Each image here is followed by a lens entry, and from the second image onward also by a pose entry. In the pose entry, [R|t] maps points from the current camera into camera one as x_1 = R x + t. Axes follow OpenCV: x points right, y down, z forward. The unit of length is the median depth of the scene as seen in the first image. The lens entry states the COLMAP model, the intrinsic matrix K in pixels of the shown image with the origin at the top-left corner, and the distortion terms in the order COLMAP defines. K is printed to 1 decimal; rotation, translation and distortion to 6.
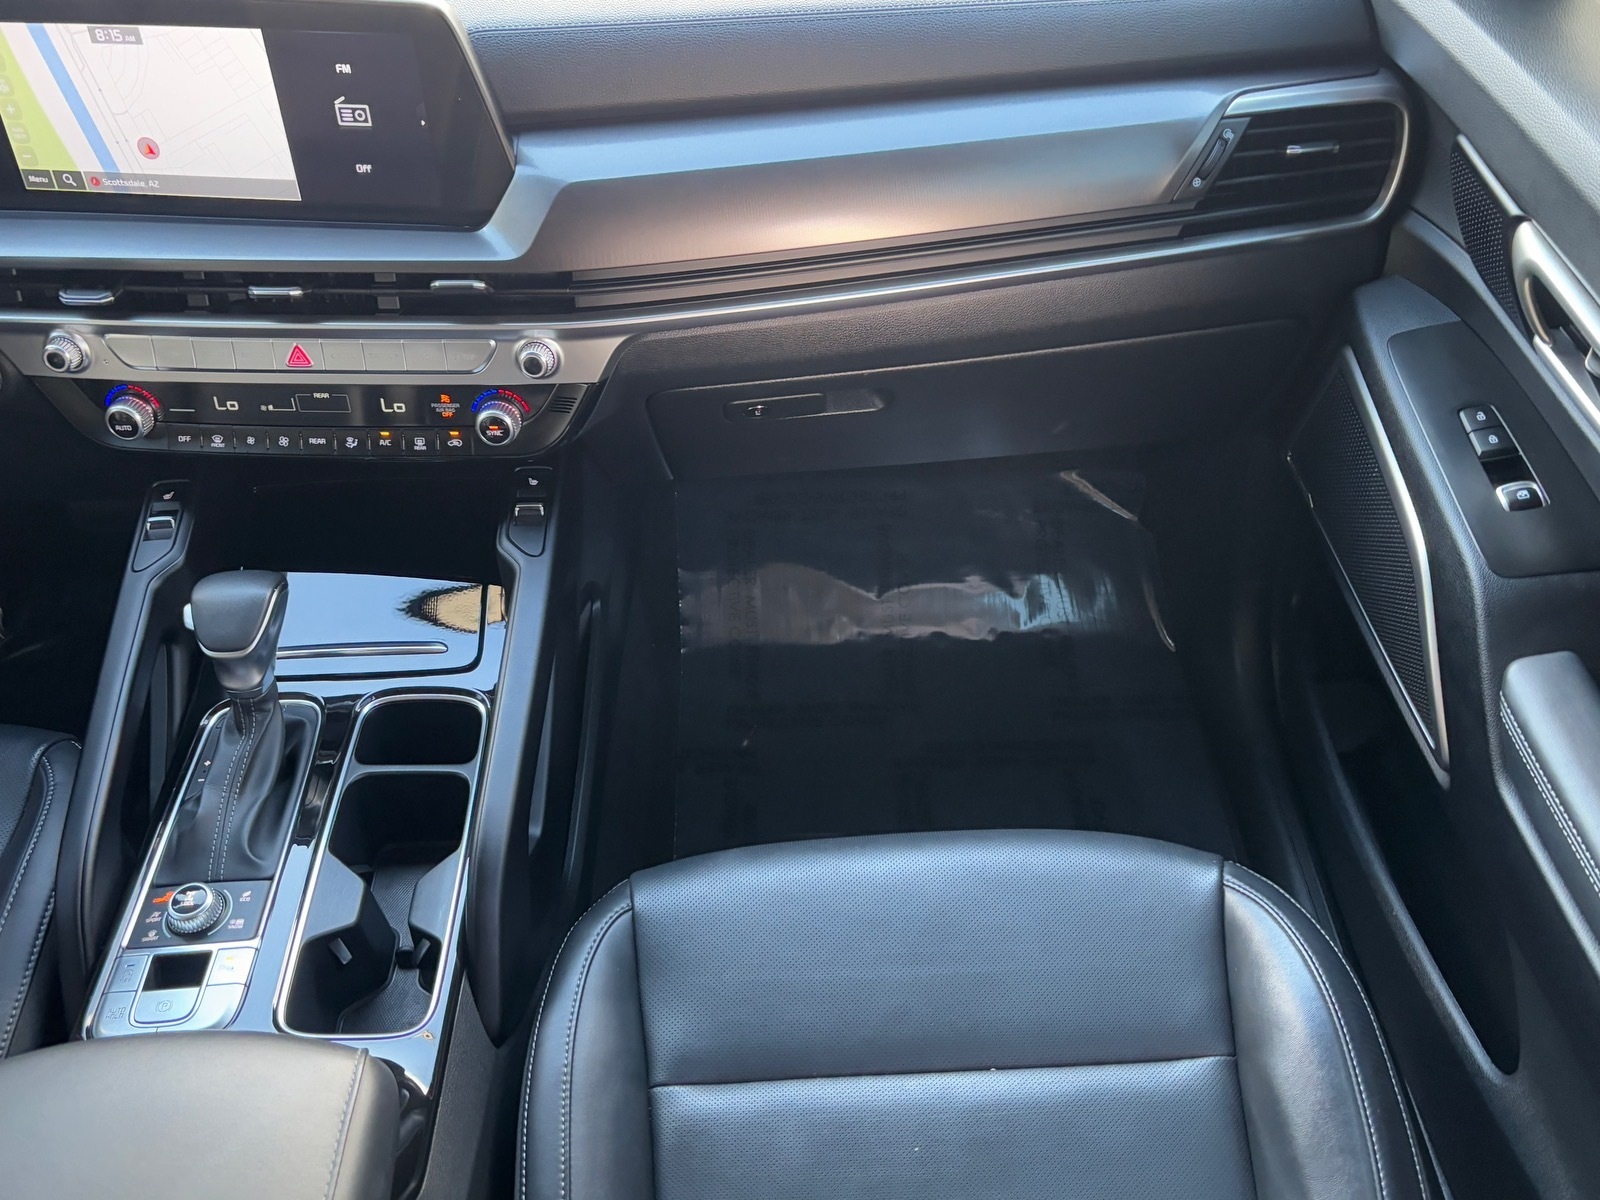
lens RADIAL K [[1436.8, 0, 800.0], [0, 1436.8, 600.0], [0, 0, 1]] dist [0.018343, 0.005550]
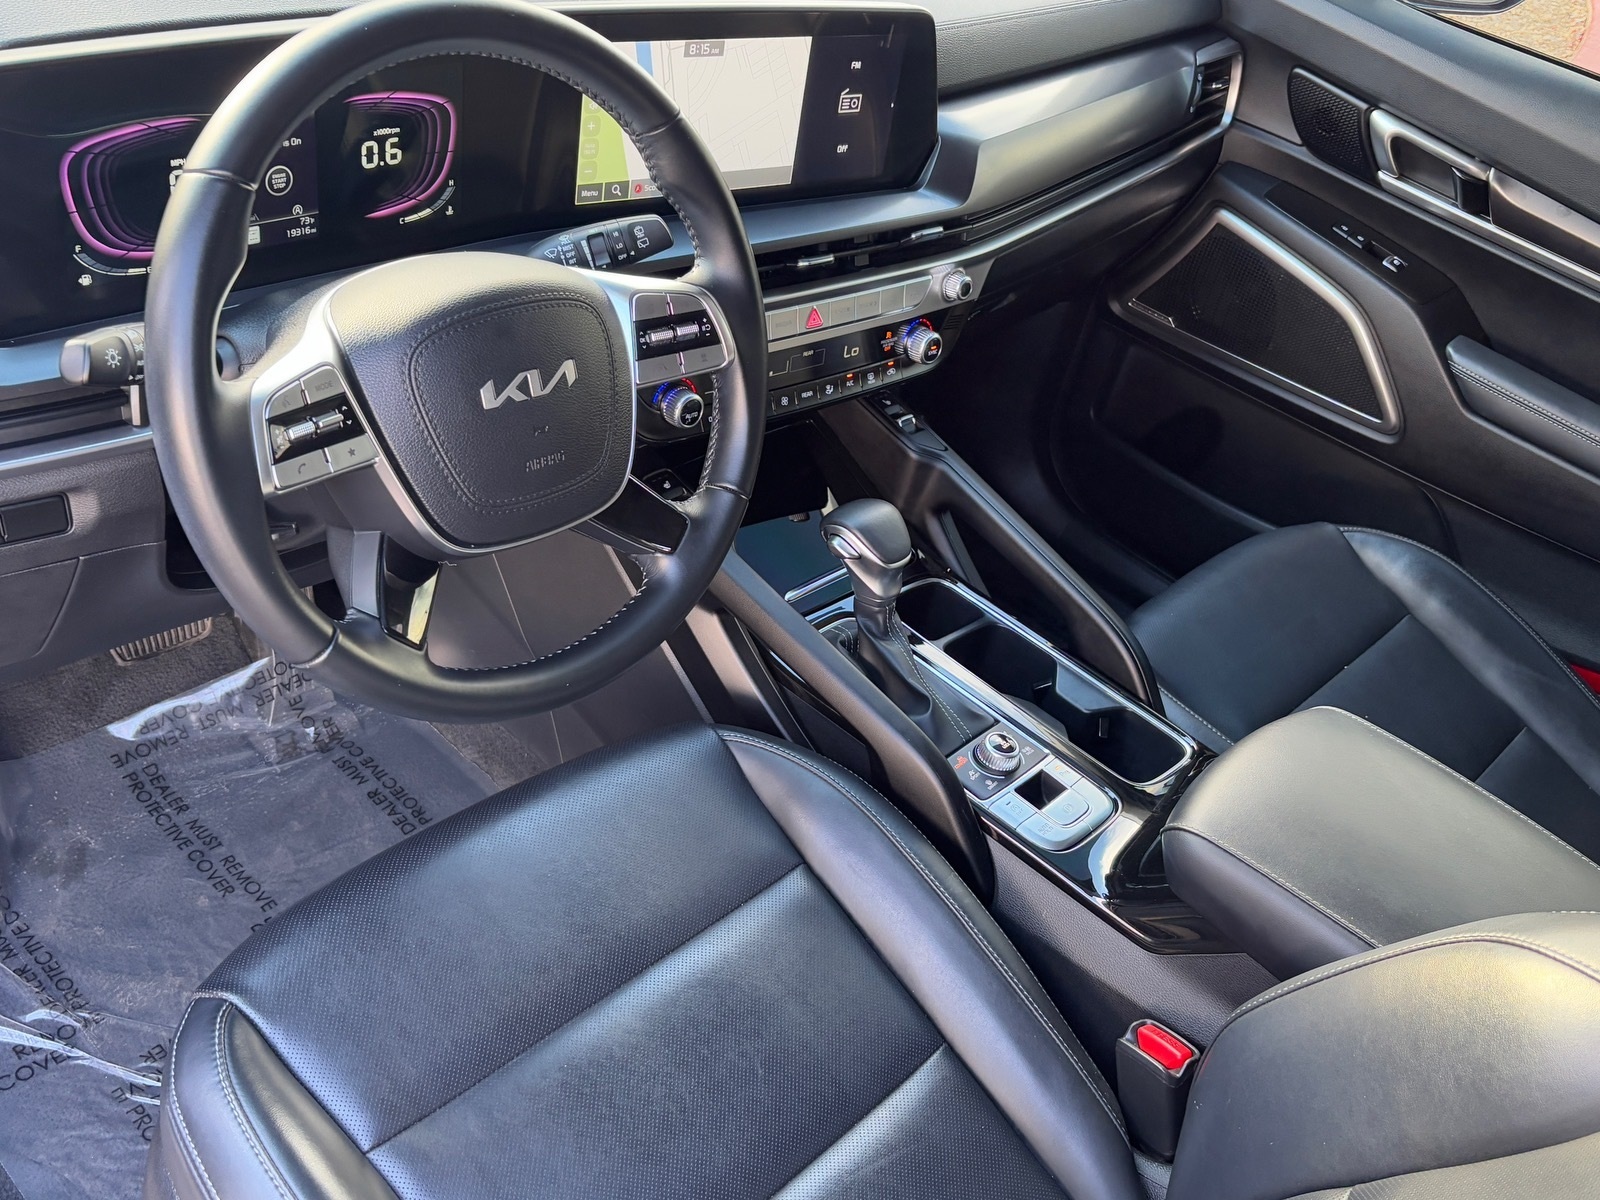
lens RADIAL K [[1601.4, 0, 800.0], [0, 1601.4, 600.0], [0, 0, 1]] dist [0.024476, 0.003512]
pose [[0.681375, -0.280836, 0.675914, -1.289243], [0.308567, 0.947604, 0.082661, -0.065514], [-0.663713, 0.152242, 0.732330, 0.109681]]
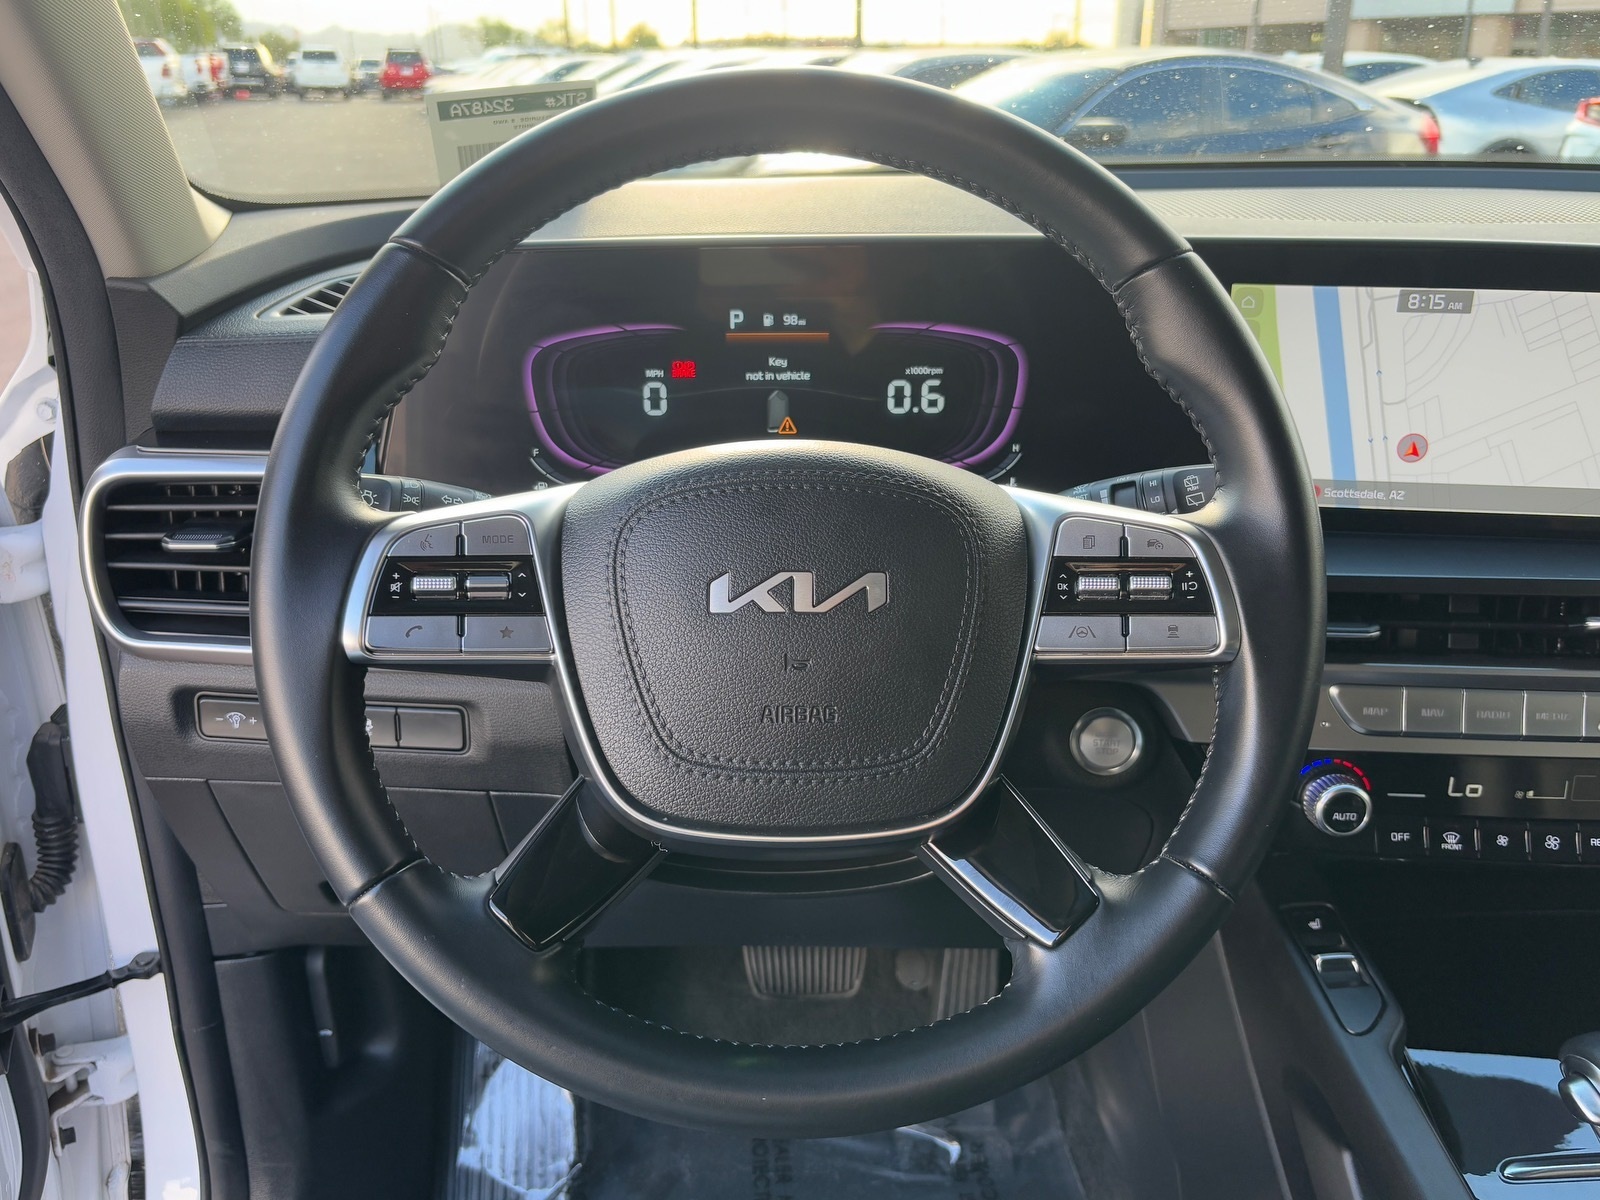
lens RADIAL K [[1269.3, 0, 792.5], [0, 1269.3, 611.2], [0, 0, 1]] dist [0.070854, -0.101010]
pose [[0.998750, 0.025925, 0.042745, -0.792700], [-0.008332, 0.929391, -0.369002, 0.020699], [-0.049293, 0.368184, 0.928445, 0.411435]]
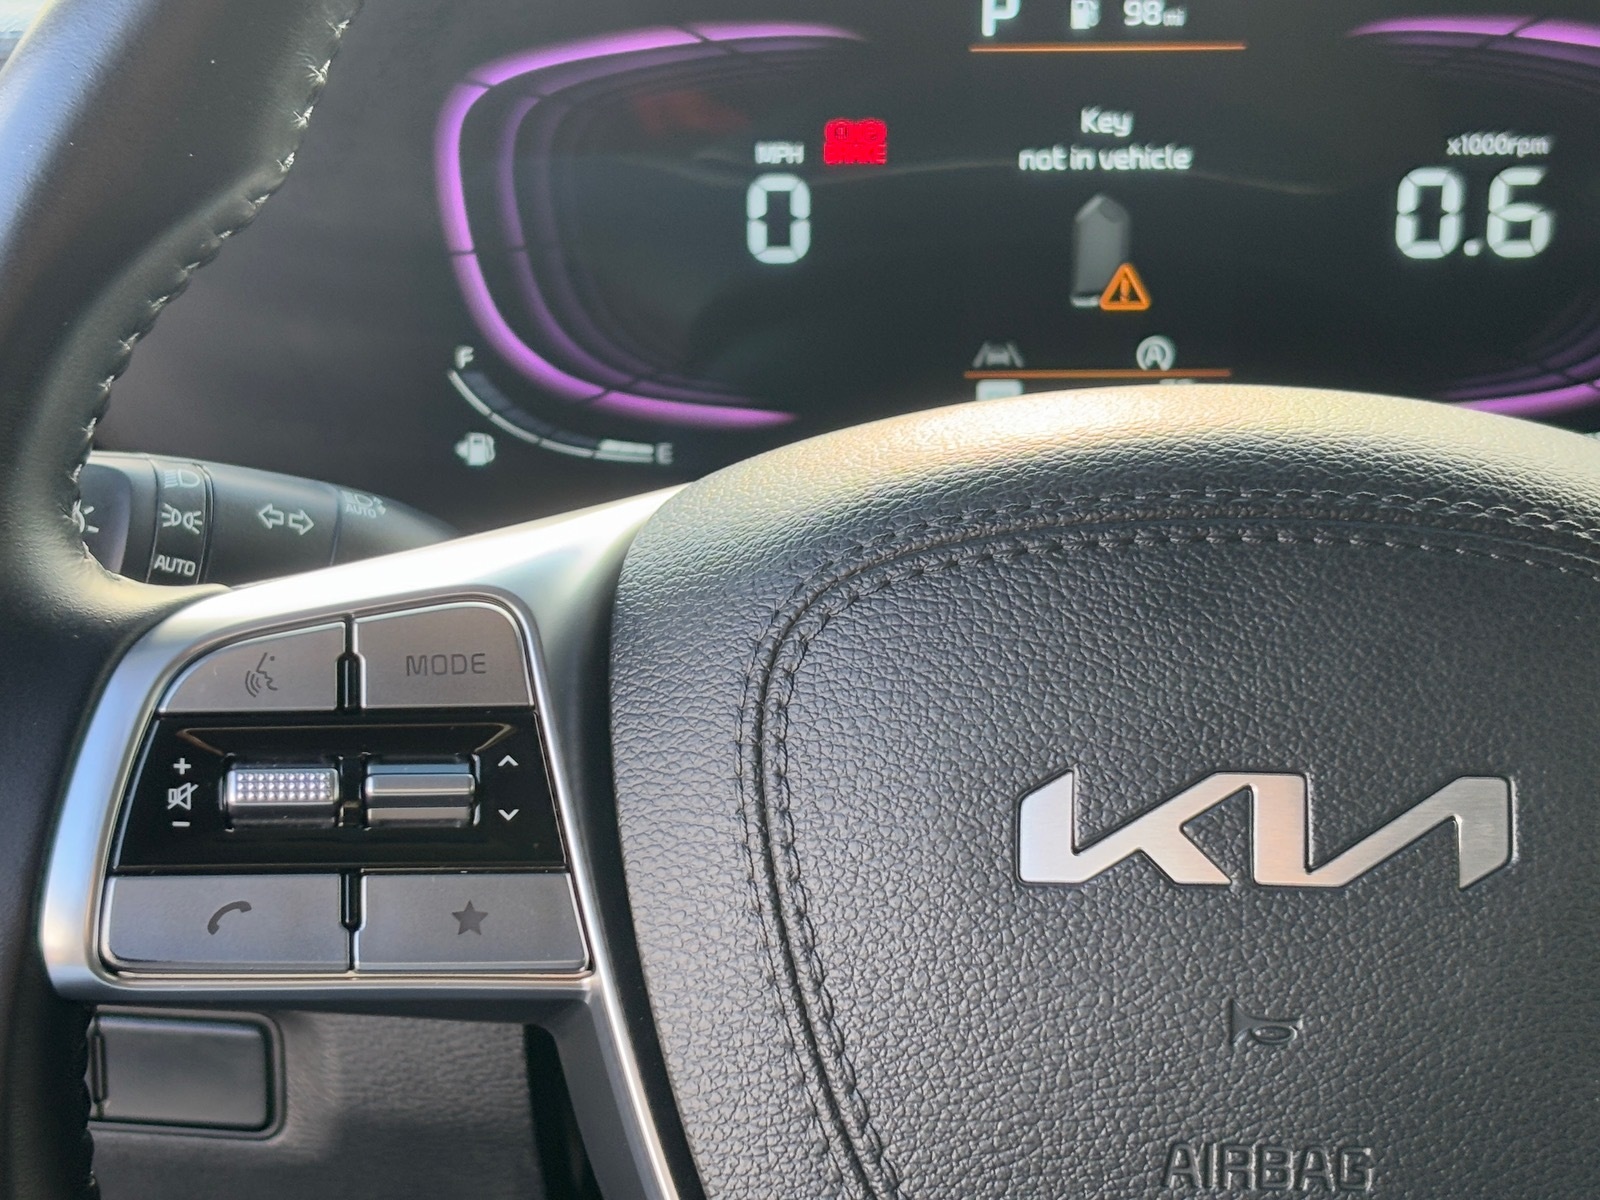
lens RADIAL K [[3162.8, 0, 745.5], [0, 3162.8, 629.7], [0, 0, 1]] dist [0.228855, -1.377154]
pose [[0.999213, 0.037642, -0.012541, -0.834299], [-0.039636, 0.932733, -0.358383, -0.024811], [-0.001793, 0.358598, 0.933490, 0.432037]]
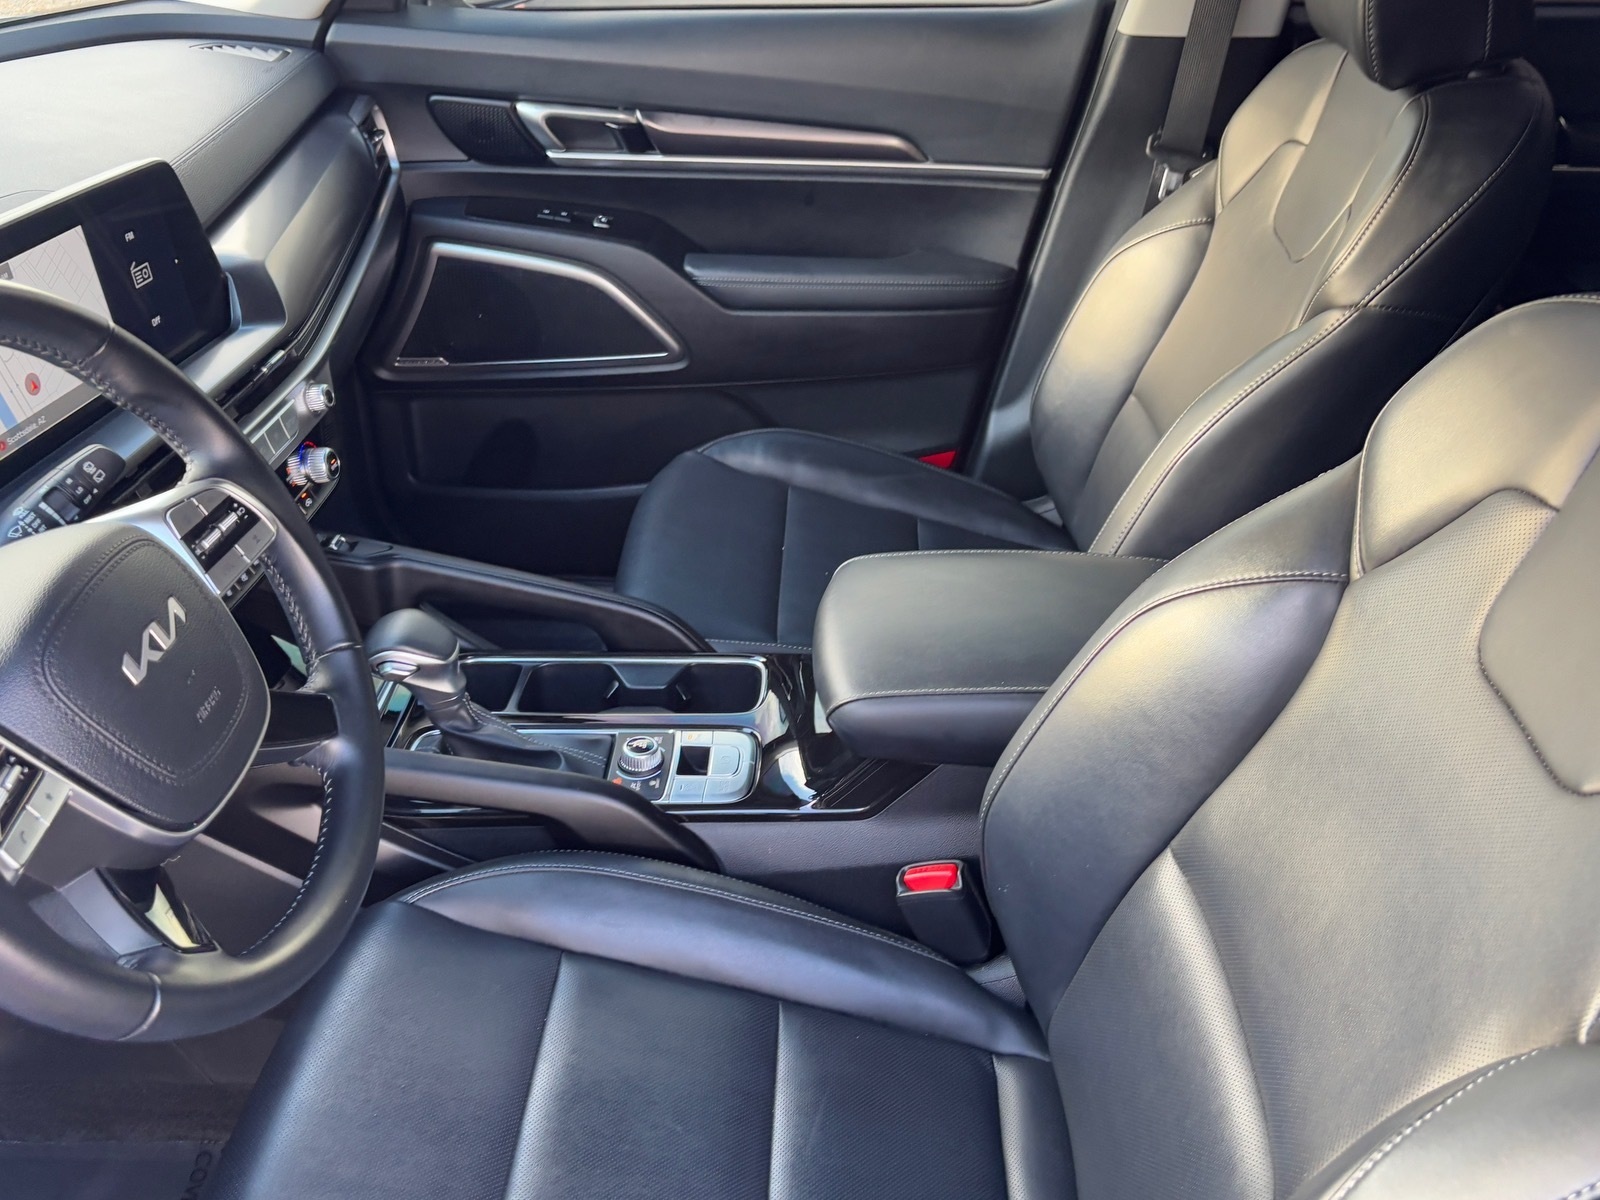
lens RADIAL K [[1601.4, 0, 800.0], [0, 1601.4, 600.0], [0, 0, 1]] dist [0.024476, 0.003512]
pose [[0.072768, -0.473950, 0.877540, -1.436237], [0.684132, 0.663958, 0.301866, -0.184141], [-0.725719, 0.578387, 0.372559, 0.283312]]
